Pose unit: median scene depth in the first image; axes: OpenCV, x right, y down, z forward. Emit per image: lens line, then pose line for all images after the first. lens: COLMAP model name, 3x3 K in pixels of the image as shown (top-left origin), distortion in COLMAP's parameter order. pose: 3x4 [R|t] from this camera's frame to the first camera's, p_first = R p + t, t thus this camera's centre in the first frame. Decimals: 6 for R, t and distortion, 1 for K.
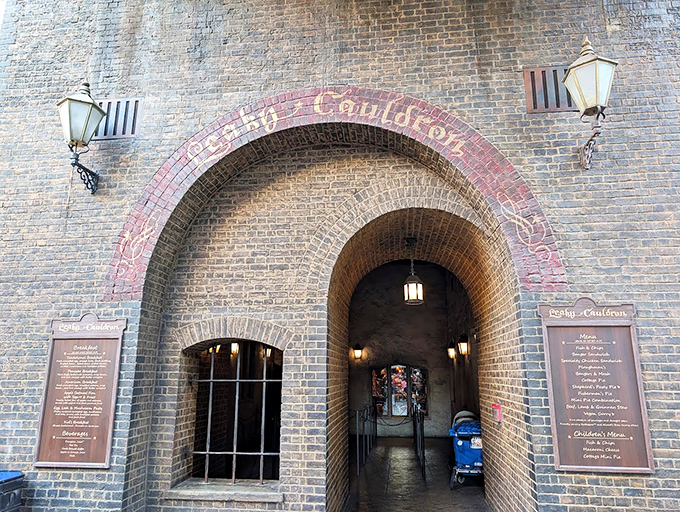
lens RADIAL K [[458.1, 0, 336.2], [0, 458.1, 270.5], [0, 0, 1]] dist [0.002921, -0.001071]
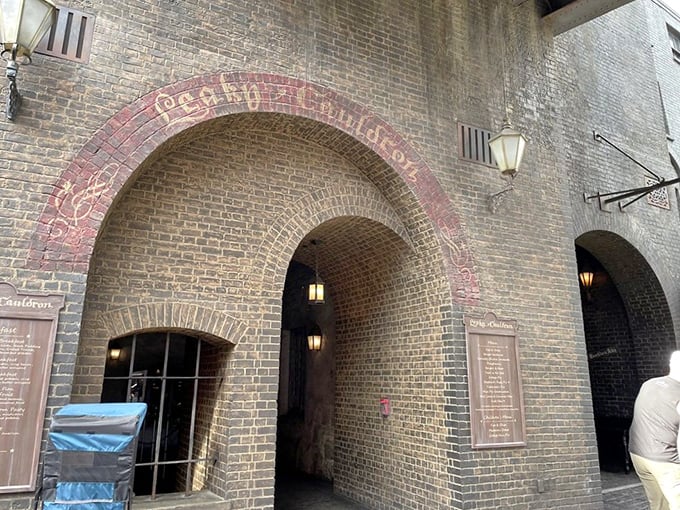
lens RADIAL K [[494.1, 0, 343.0], [0, 494.1, 255.6], [0, 0, 1]] dist [0.048288, -0.034311]
pose [[0.833295, 0.135692, 0.535918, -0.501051], [-0.123632, 0.990598, -0.058581, 0.029343], [-0.538828, -0.017441, 0.842235, 0.041936]]
